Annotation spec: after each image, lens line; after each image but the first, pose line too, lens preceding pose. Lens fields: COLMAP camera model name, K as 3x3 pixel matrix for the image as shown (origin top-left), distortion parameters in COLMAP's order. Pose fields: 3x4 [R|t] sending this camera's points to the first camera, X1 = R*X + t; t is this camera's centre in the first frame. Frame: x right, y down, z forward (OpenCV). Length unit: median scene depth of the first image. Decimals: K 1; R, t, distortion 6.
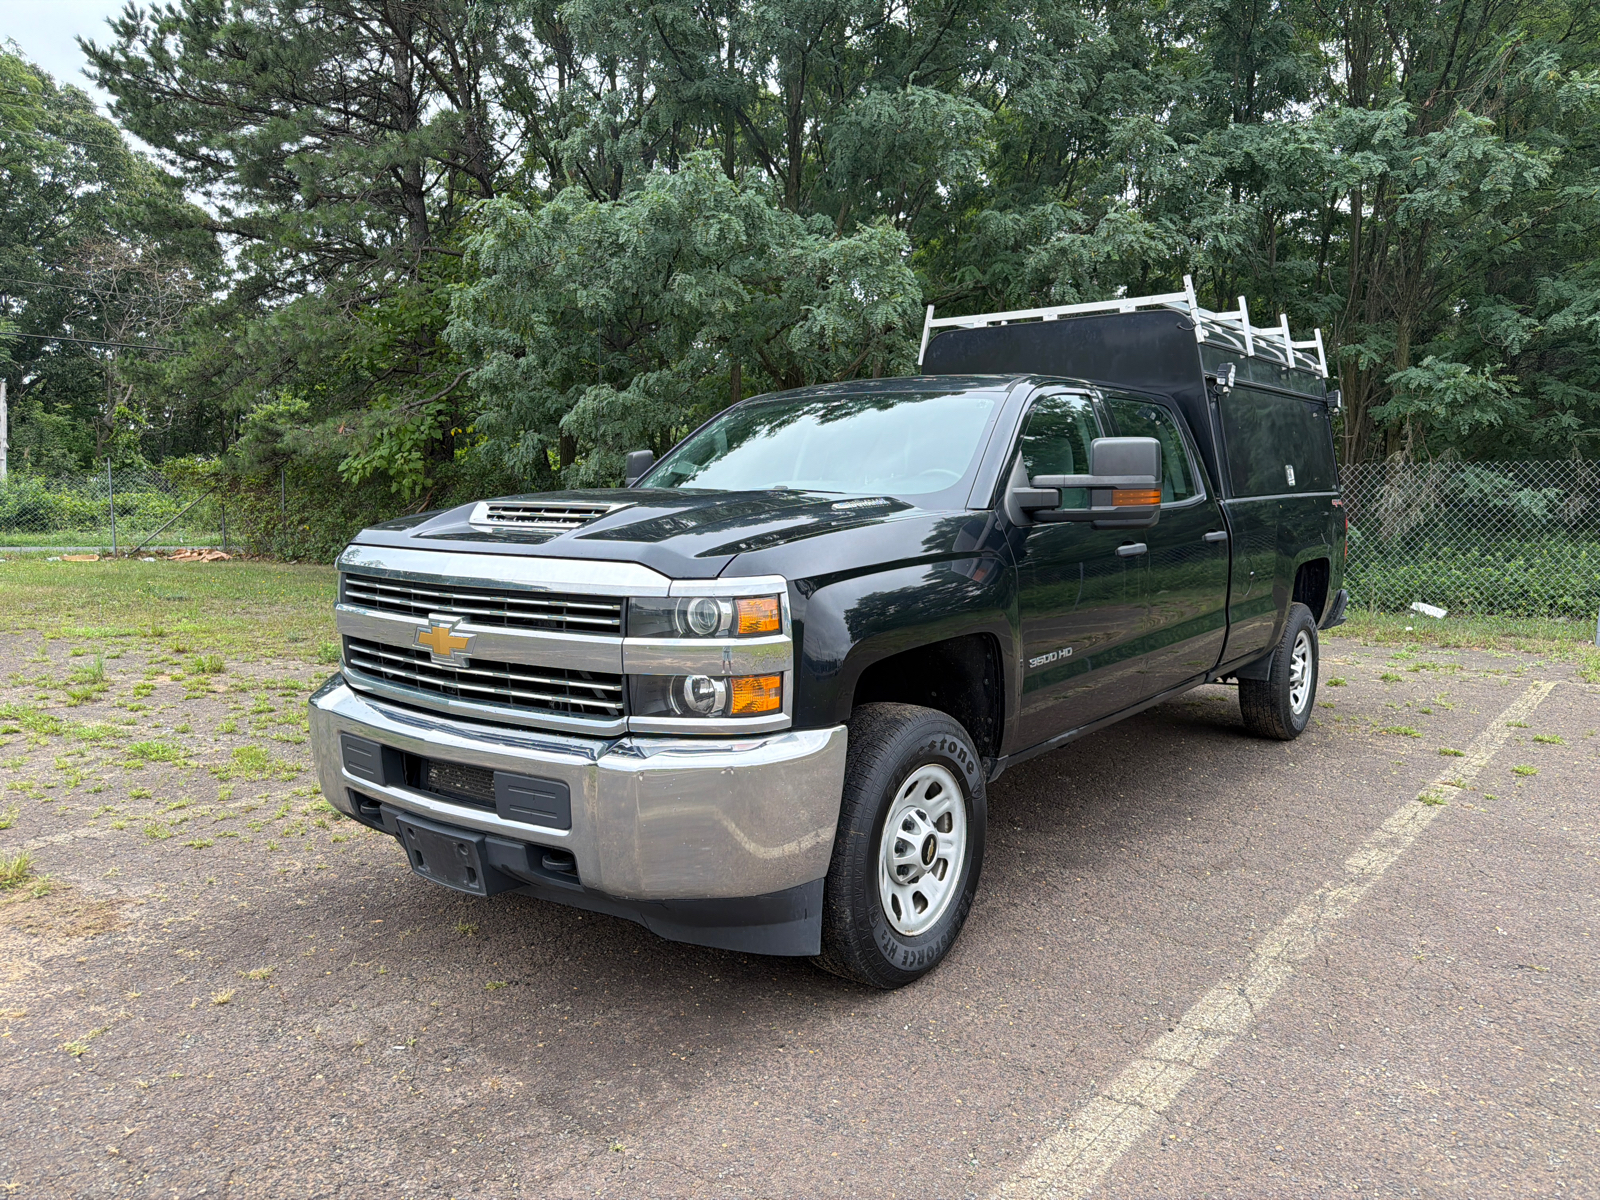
lens RADIAL K [[1129.5, 0, 800.6], [0, 1129.5, 599.6], [0, 0, 1]] dist [0.033320, -0.038176]
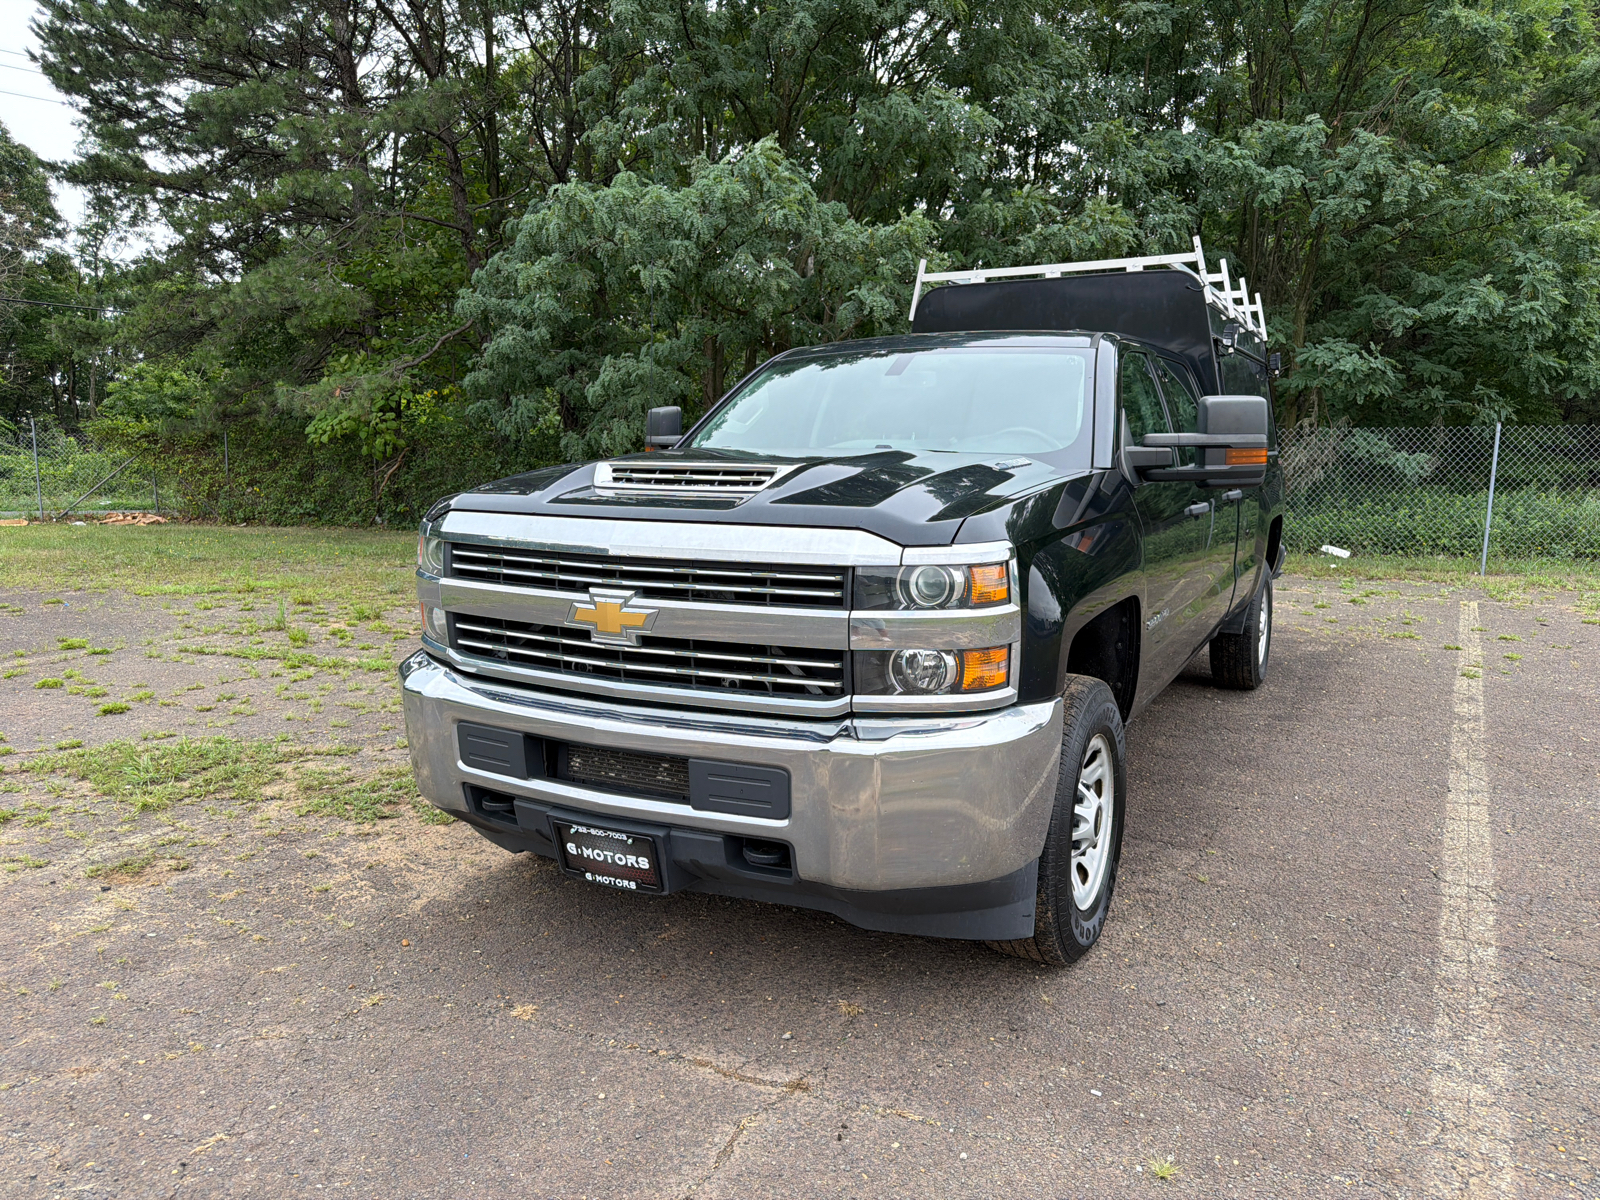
lens RADIAL K [[1129.5, 0, 785.7], [0, 1129.5, 591.2], [0, 0, 1]] dist [0.033320, -0.038176]
pose [[0.989122, -0.018503, 0.145929, -0.284518], [0.014290, 0.999452, 0.029864, -0.008740], [-0.146402, -0.027454, 0.988844, 0.079482]]
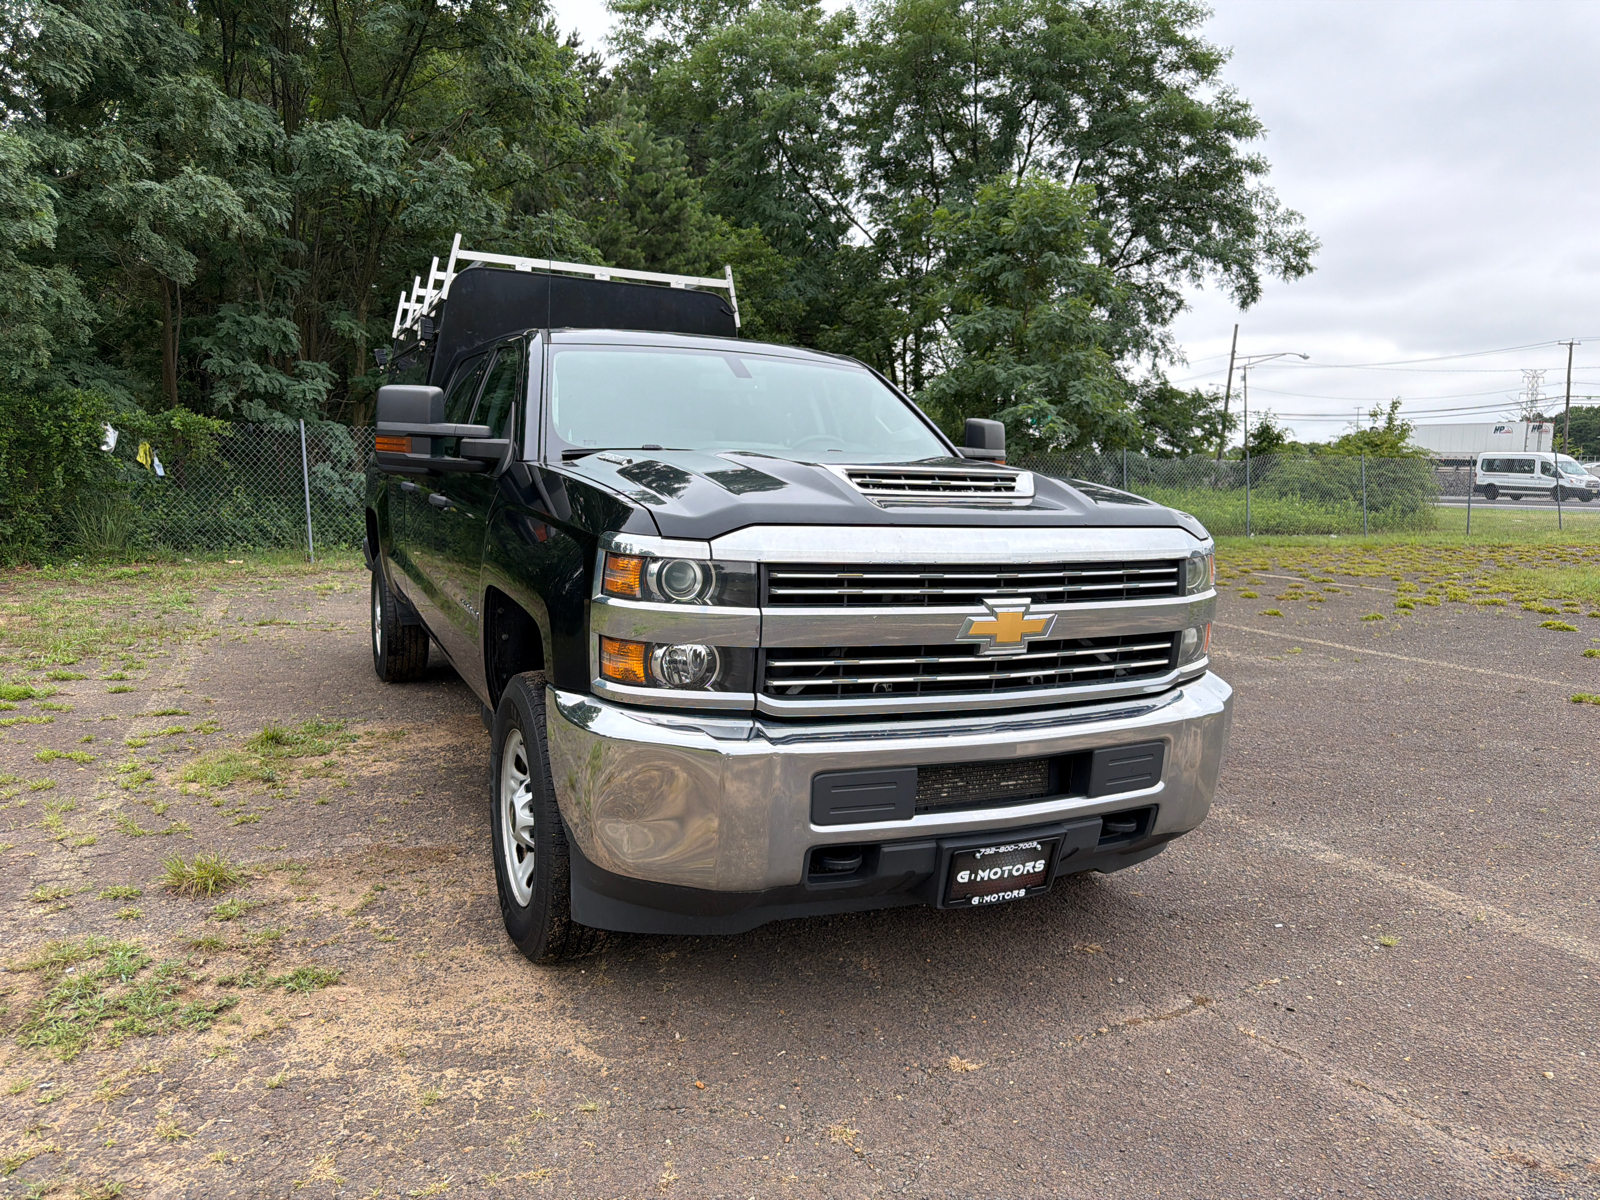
lens RADIAL K [[1129.5, 0, 788.2], [0, 1129.5, 603.7], [0, 0, 1]] dist [0.033320, -0.038176]
pose [[0.465216, -0.094086, 0.880183, -1.082704], [0.051006, 0.995532, 0.079458, -0.056329], [-0.883727, 0.007930, 0.467936, 0.682418]]
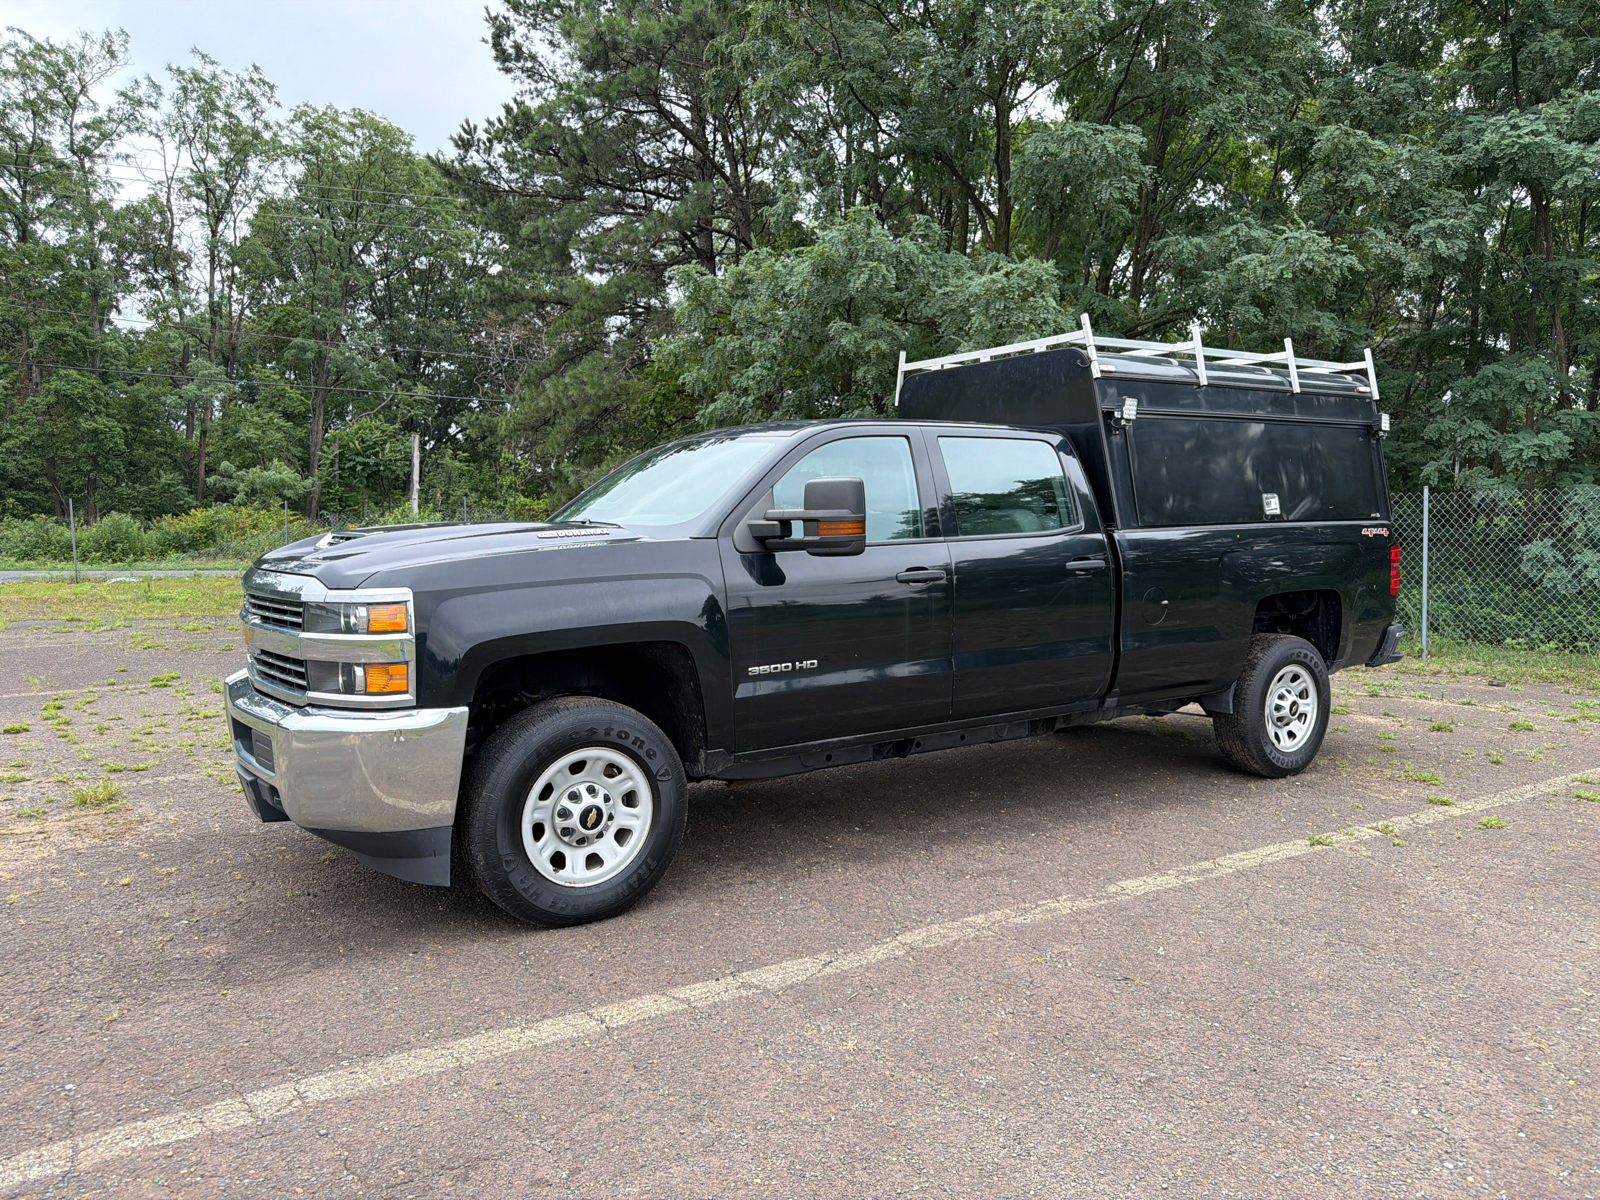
lens RADIAL K [[1129.5, 0, 806.4], [0, 1129.5, 599.8], [0, 0, 1]] dist [0.033320, -0.038176]
pose [[0.949205, 0.017099, -0.314193, 0.701815], [-0.025518, 0.999417, -0.022704, 0.008428], [0.313621, 0.029569, 0.949088, -0.088020]]
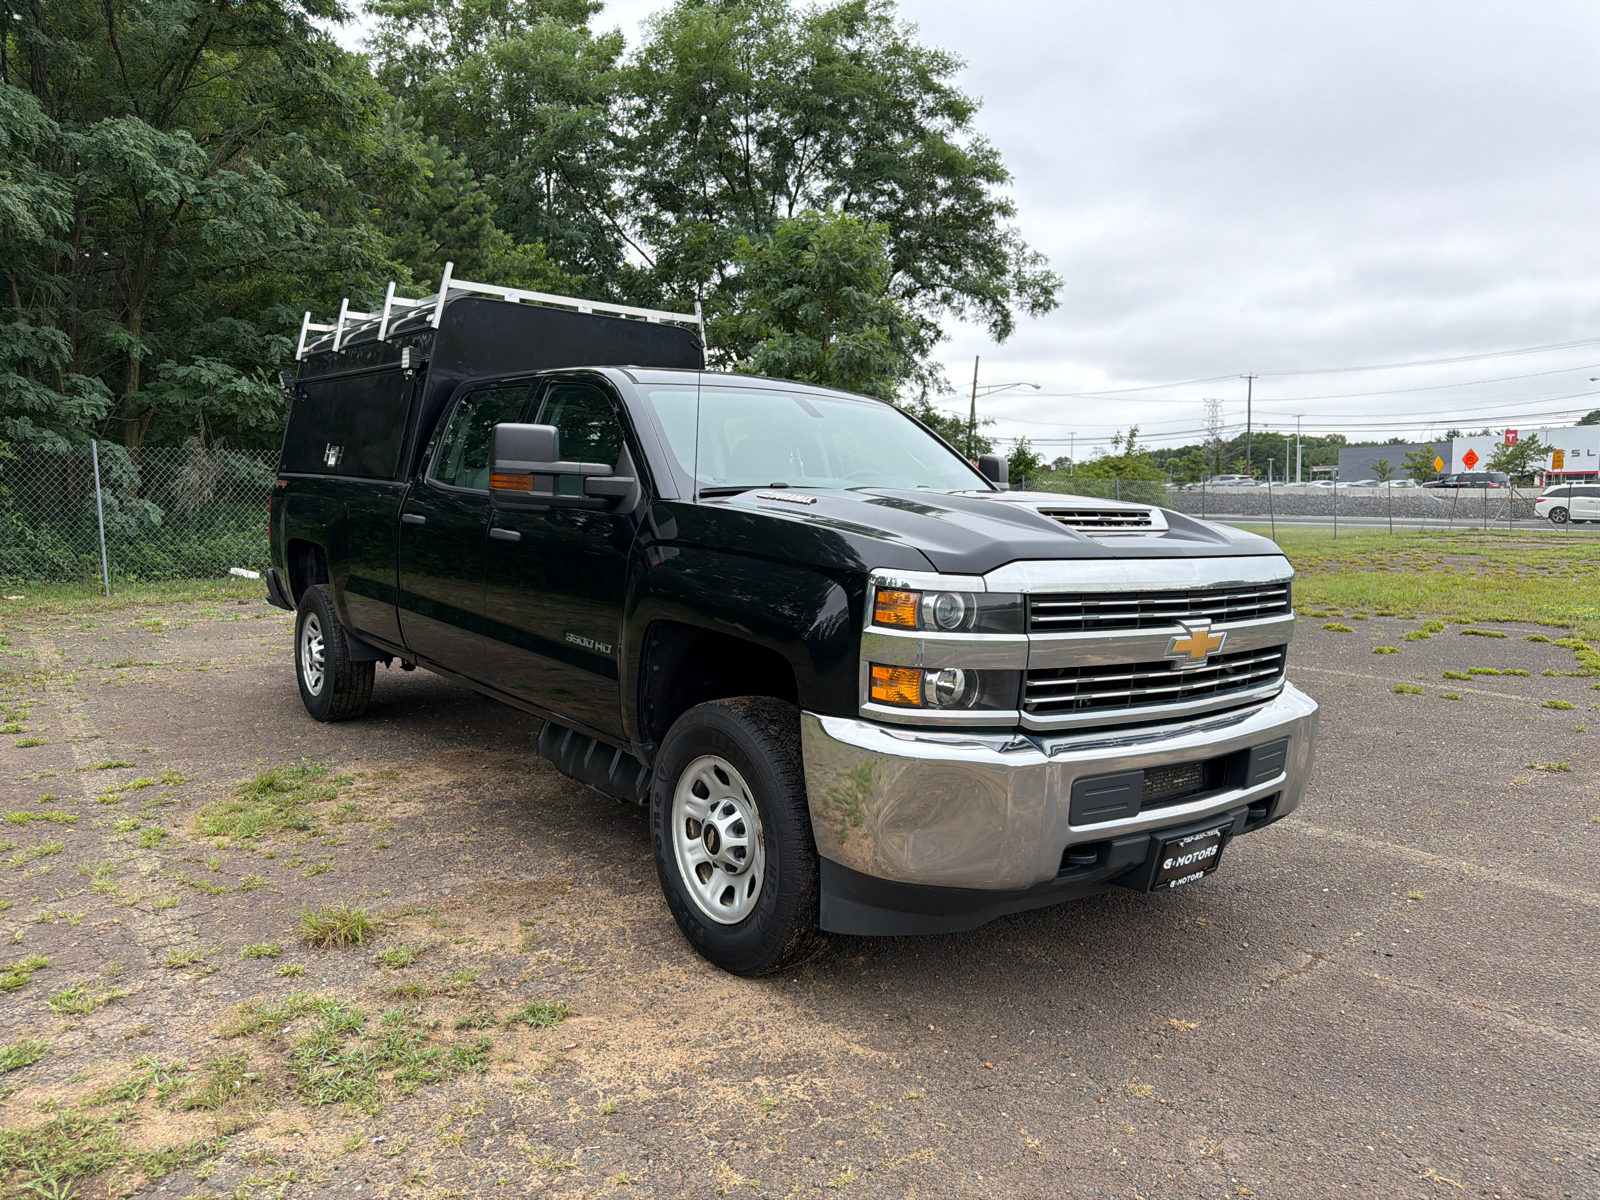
lens RADIAL K [[1129.5, 0, 783.5], [0, 1129.5, 612.1], [0, 0, 1]] dist [0.033320, -0.038176]
pose [[0.262336, -0.095151, 0.960274, -1.289592], [0.060213, 0.994802, 0.082123, -0.092113], [-0.963096, 0.036277, 0.266702, 1.003137]]
